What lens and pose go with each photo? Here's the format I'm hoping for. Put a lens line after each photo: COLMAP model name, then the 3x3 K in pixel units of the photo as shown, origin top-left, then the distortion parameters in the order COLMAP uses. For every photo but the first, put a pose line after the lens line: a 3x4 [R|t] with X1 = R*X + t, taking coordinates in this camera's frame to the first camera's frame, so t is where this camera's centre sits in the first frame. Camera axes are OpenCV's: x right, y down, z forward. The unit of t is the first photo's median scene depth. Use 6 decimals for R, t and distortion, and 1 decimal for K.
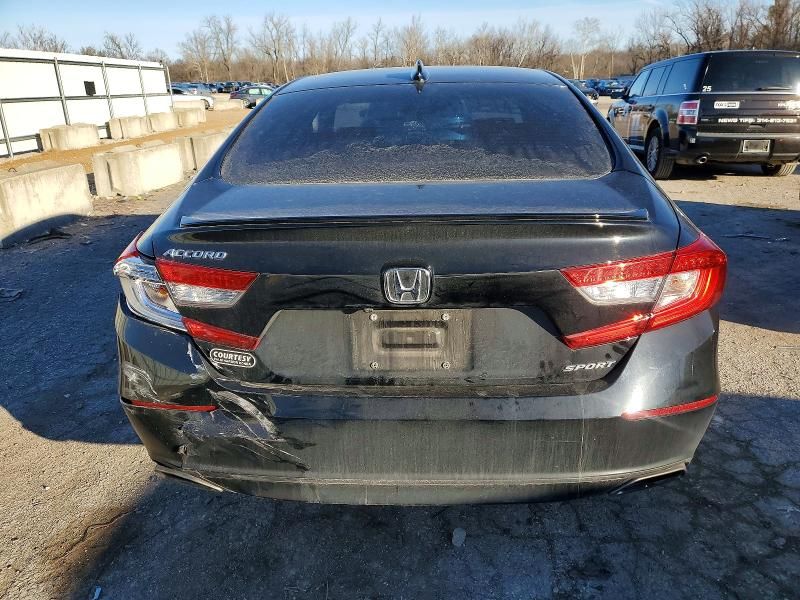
lens RADIAL K [[622.6, 0, 403.5], [0, 622.6, 301.8], [0, 0, 1]] dist [0.013776, -0.005460]
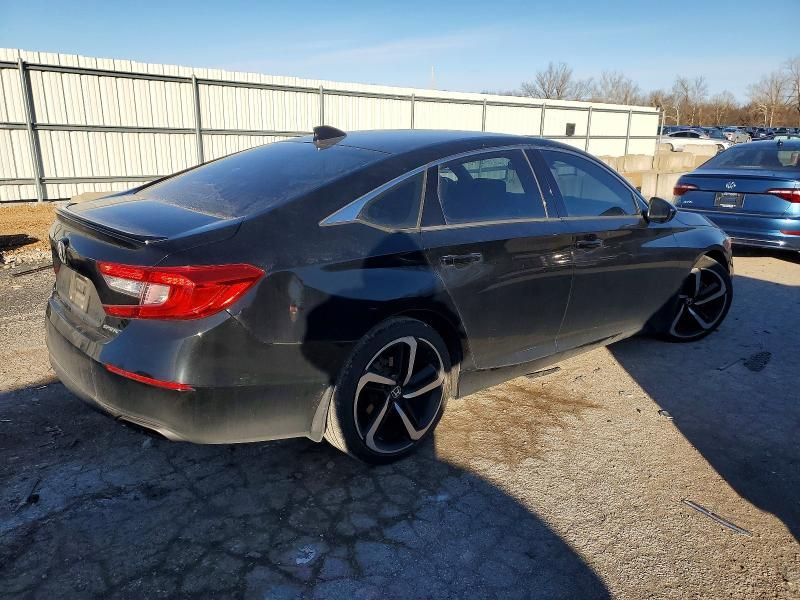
lens RADIAL K [[622.6, 0, 403.5], [0, 622.6, 301.8], [0, 0, 1]] dist [0.013776, -0.005460]
pose [[0.683549, 0.233368, -0.691592, 0.142373], [-0.273922, 0.960274, 0.053296, -0.018668], [0.676556, 0.153012, 0.720319, 0.028758]]
